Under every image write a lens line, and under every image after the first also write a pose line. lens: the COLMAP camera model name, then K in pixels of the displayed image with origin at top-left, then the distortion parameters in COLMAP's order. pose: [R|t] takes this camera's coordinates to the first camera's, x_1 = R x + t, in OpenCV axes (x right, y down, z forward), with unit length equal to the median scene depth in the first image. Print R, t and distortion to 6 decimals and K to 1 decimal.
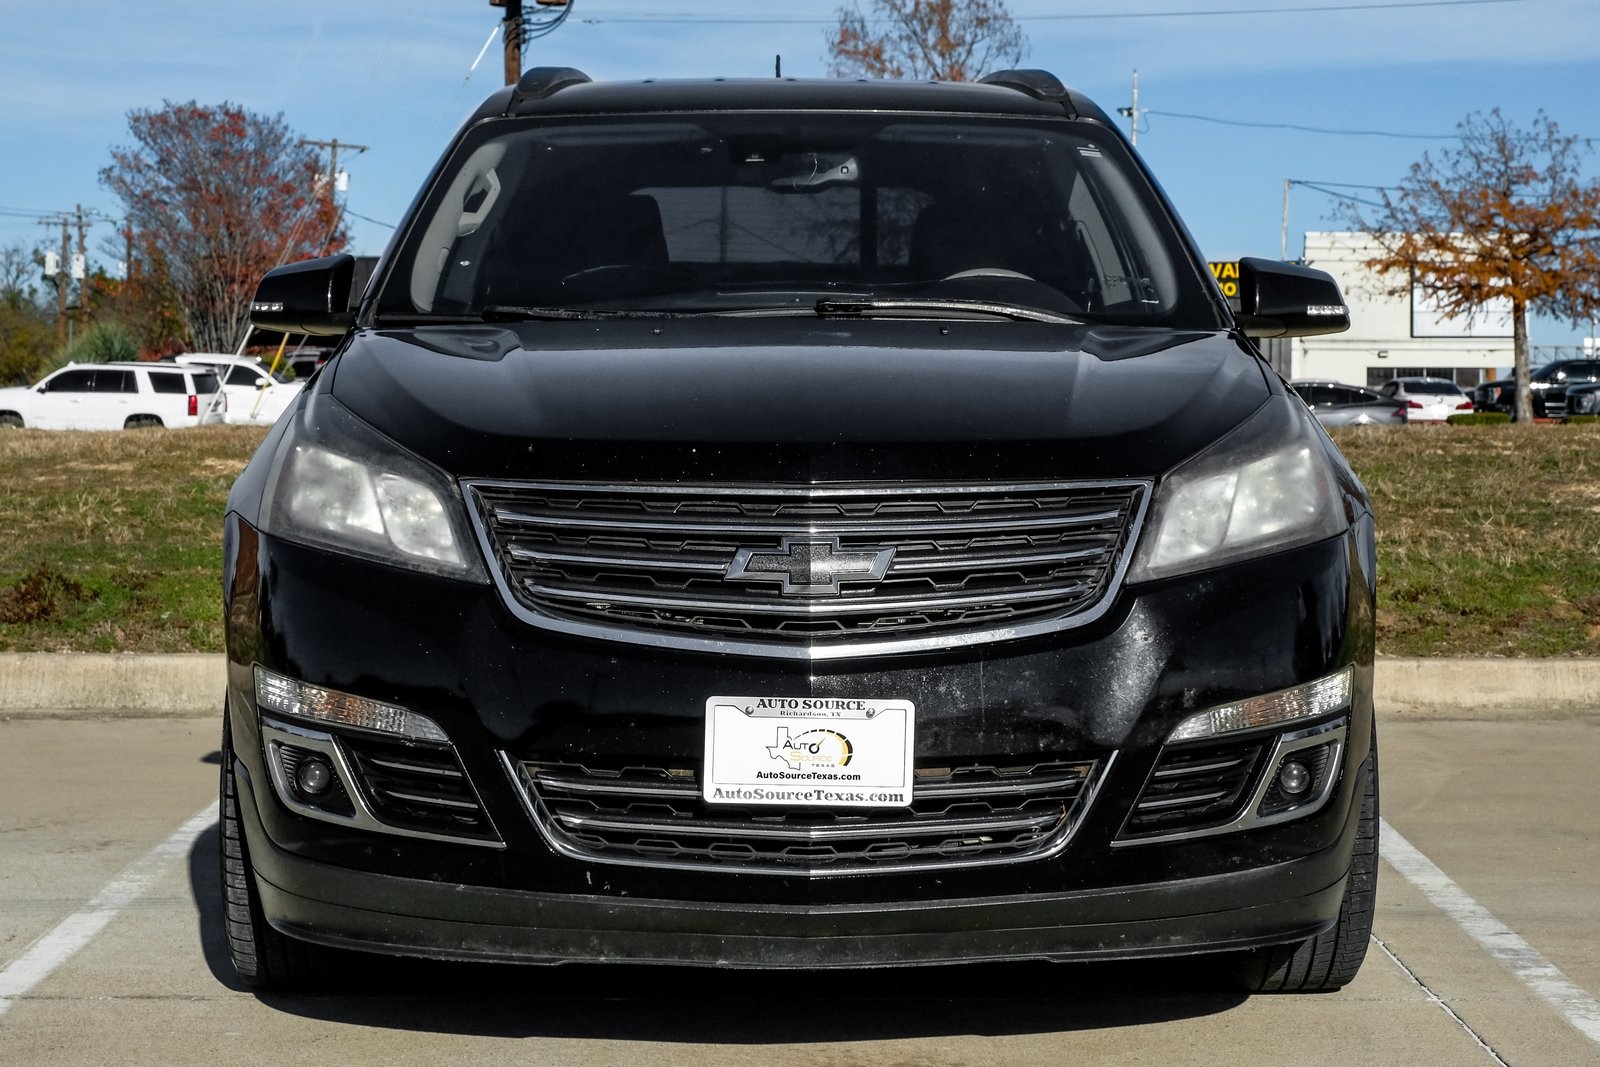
lens RADIAL K [[3068.0, 0, 764.8], [0, 3068.0, 494.6], [0, 0, 1]] dist [-0.015374, 0.000000]
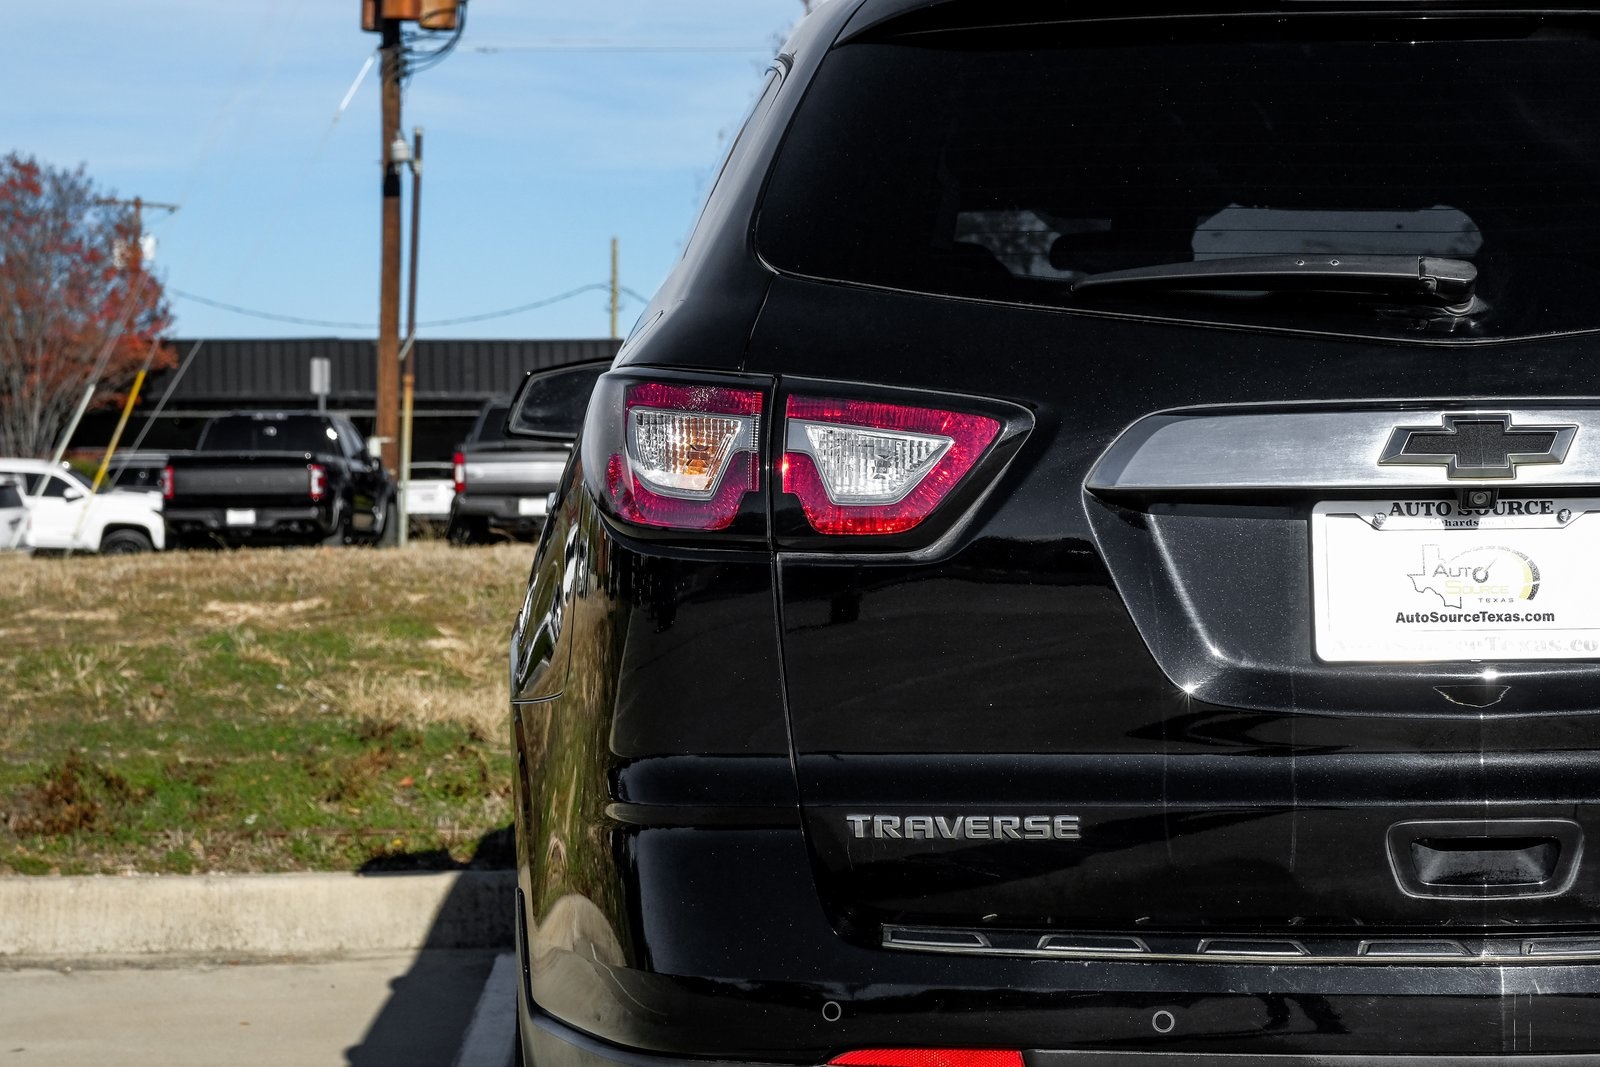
lens RADIAL K [[3705.8, 0, 835.9], [0, 3705.8, 537.4], [0, 0, 1]] dist [0.082997, 0.000000]
pose [[0.999048, -0.012578, 0.041770, -0.145747], [0.013518, 0.999660, -0.022283, -0.011631], [-0.041476, 0.022826, 0.998879, 0.146578]]
